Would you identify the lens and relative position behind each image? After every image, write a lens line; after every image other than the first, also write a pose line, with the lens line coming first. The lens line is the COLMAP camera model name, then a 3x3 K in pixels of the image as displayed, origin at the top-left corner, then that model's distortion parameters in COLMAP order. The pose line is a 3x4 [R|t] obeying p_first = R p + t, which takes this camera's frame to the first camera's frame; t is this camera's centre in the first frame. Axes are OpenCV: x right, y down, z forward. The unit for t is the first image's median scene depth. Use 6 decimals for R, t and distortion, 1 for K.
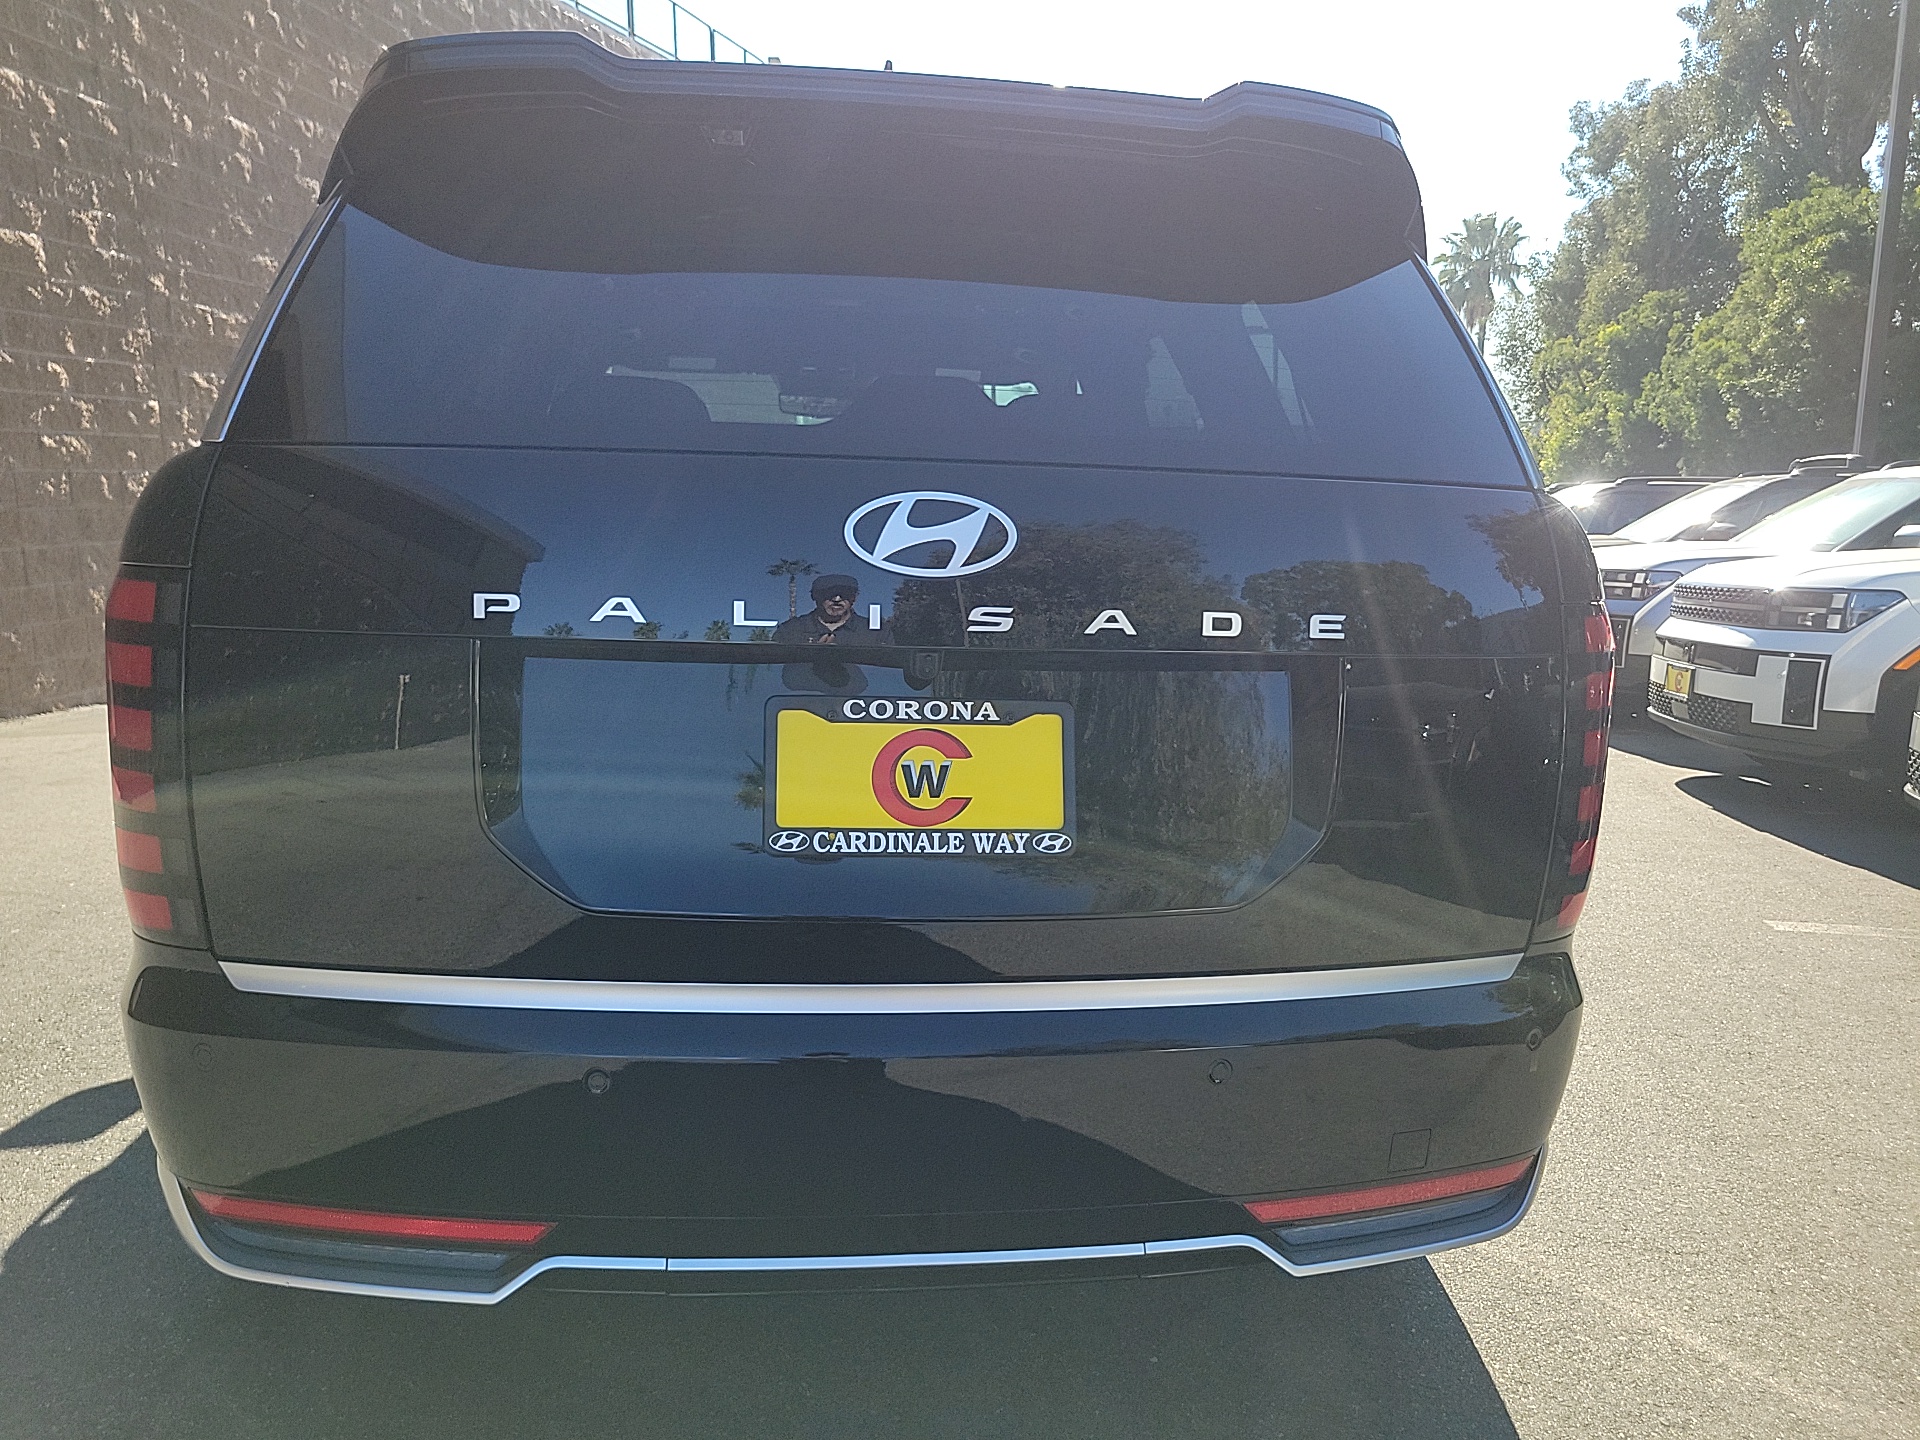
lens RADIAL K [[1458.8, 0, 954.5], [0, 1458.8, 746.3], [0, 0, 1]] dist [0.033074, -0.022695]
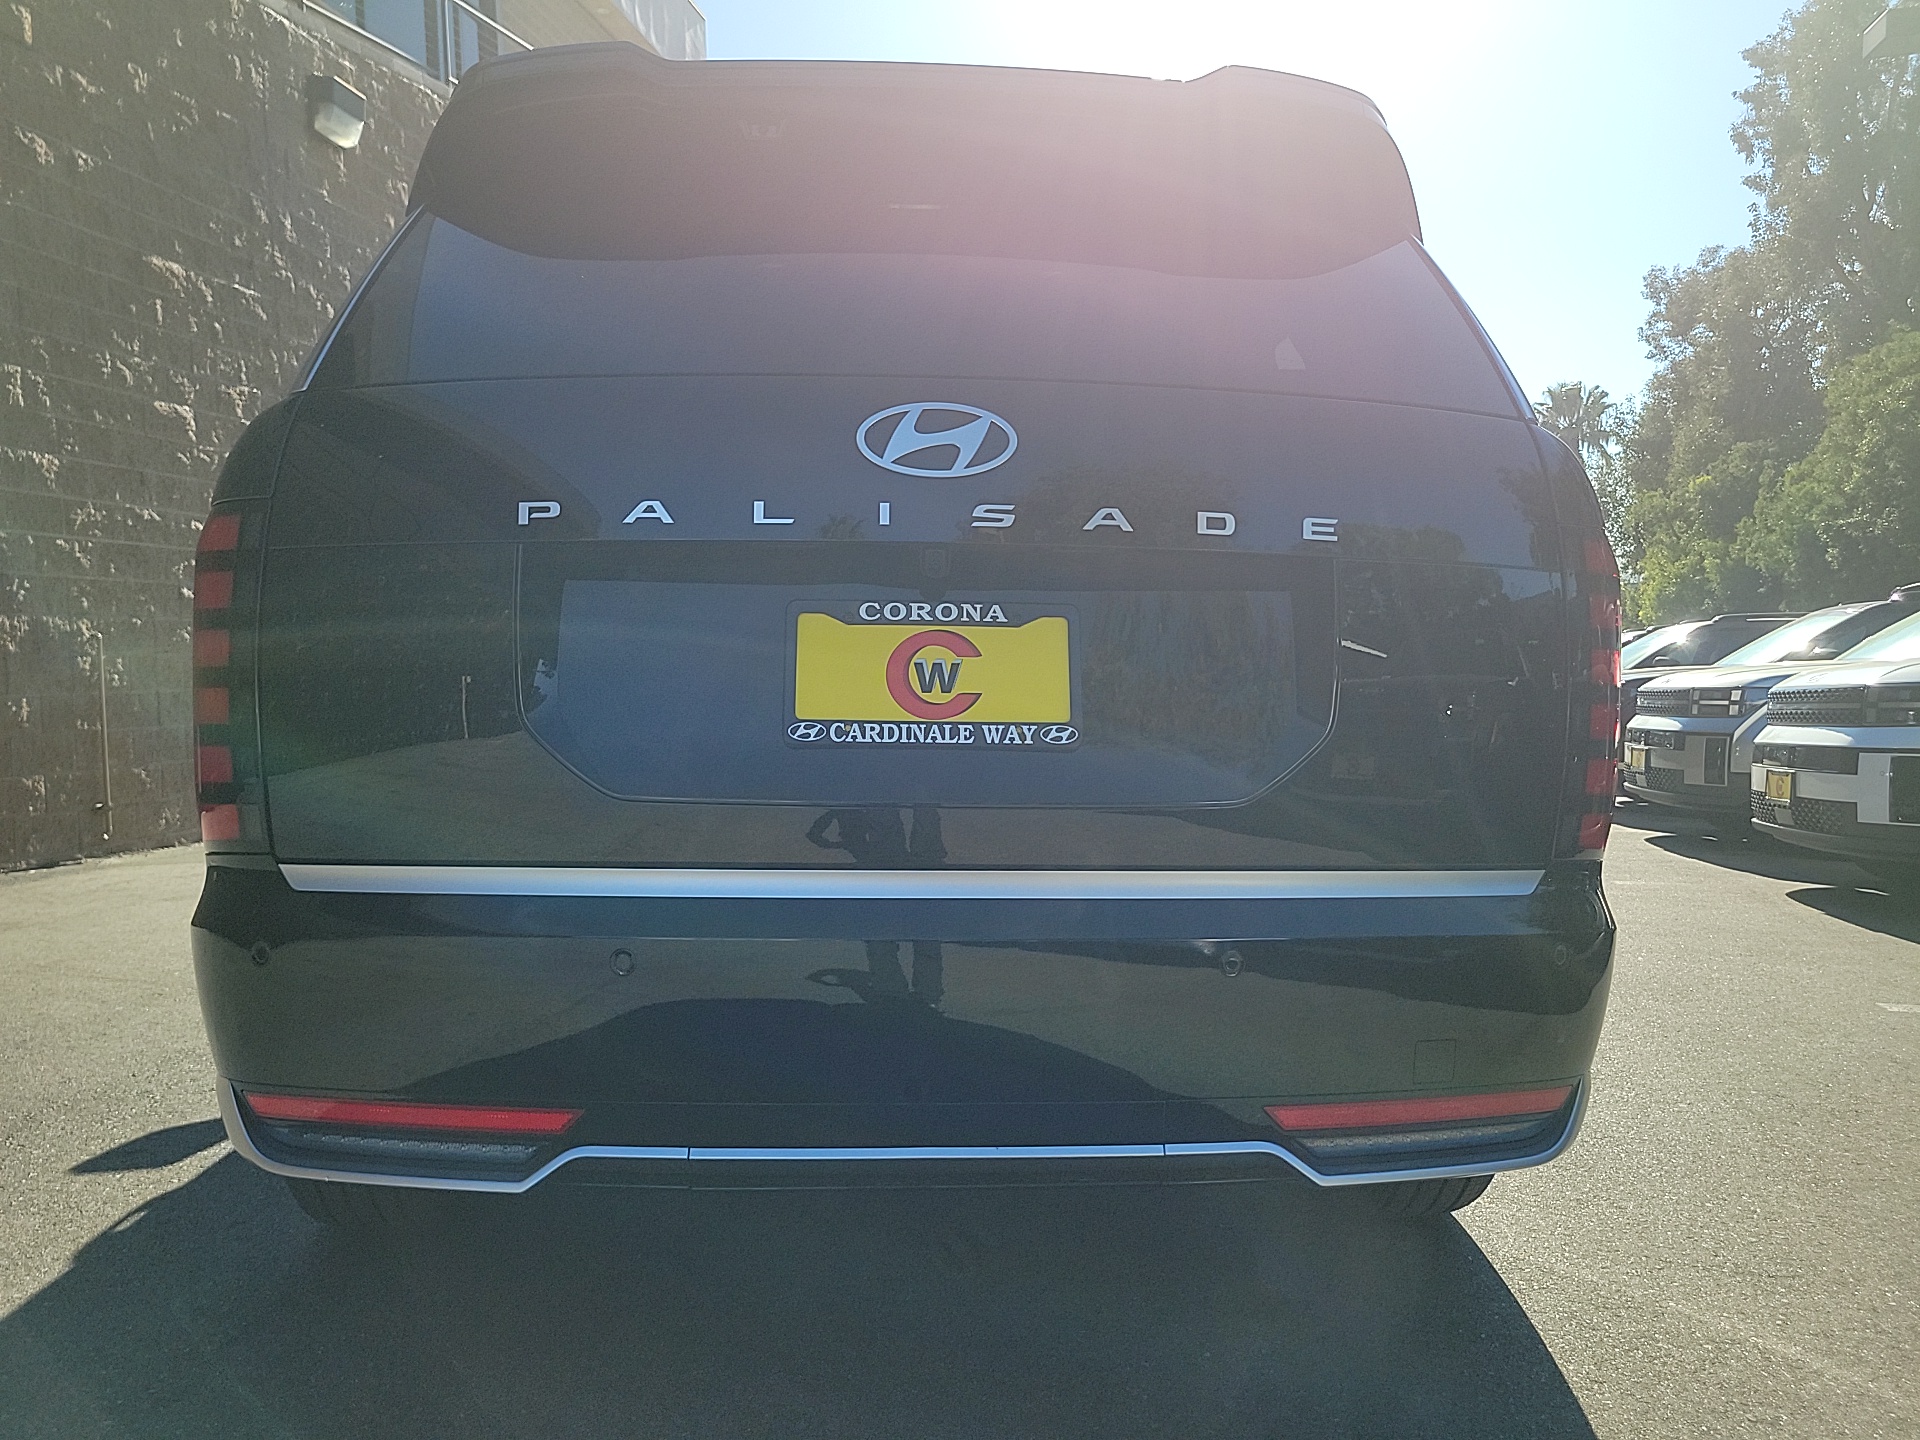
lens RADIAL K [[1458.8, 0, 963.7], [0, 1458.8, 727.3], [0, 0, 1]] dist [0.033074, -0.022695]
pose [[0.997889, -0.017931, -0.062411, 0.062847], [0.009462, 0.991012, -0.133437, 0.195771], [0.064243, 0.132565, 0.989090, -0.033658]]
